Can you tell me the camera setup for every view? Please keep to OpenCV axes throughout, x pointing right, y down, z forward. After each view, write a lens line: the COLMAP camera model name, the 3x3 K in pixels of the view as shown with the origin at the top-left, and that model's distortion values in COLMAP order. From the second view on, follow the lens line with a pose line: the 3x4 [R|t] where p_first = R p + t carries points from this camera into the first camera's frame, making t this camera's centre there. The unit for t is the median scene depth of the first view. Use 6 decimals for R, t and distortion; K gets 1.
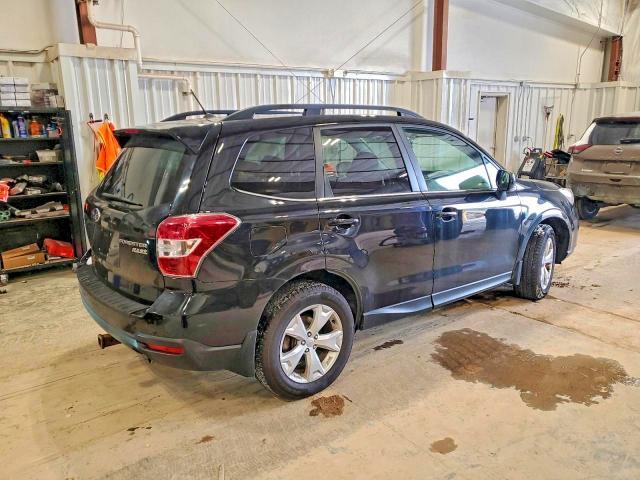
lens RADIAL K [[484.4, 0, 317.6], [0, 484.4, 235.8], [0, 0, 1]] dist [0.025447, -0.000467]
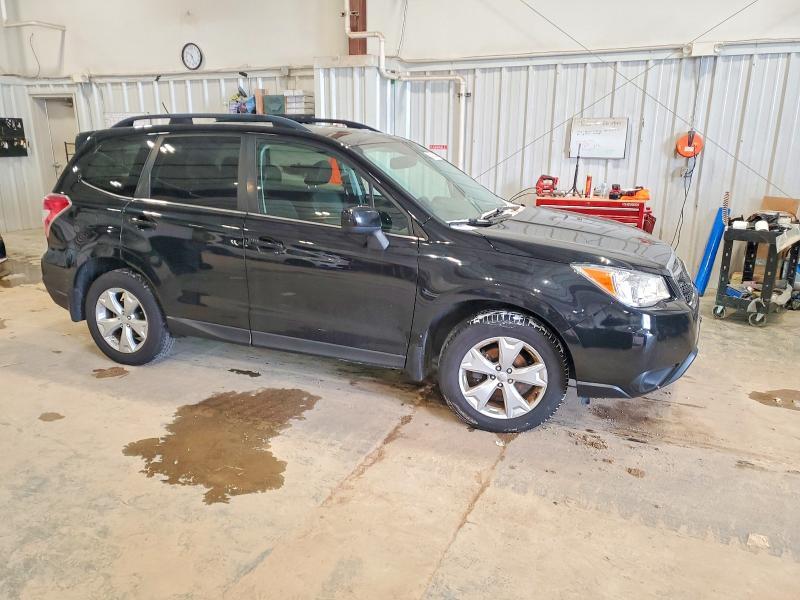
lens RADIAL K [[605.5, 0, 397.4], [0, 605.5, 303.1], [0, 0, 1]] dist [0.025447, -0.000467]
pose [[0.511915, 0.249135, -0.822116, 1.229038], [-0.199875, 0.965300, 0.168068, -0.161610], [0.835460, 0.078284, 0.543947, 0.596808]]
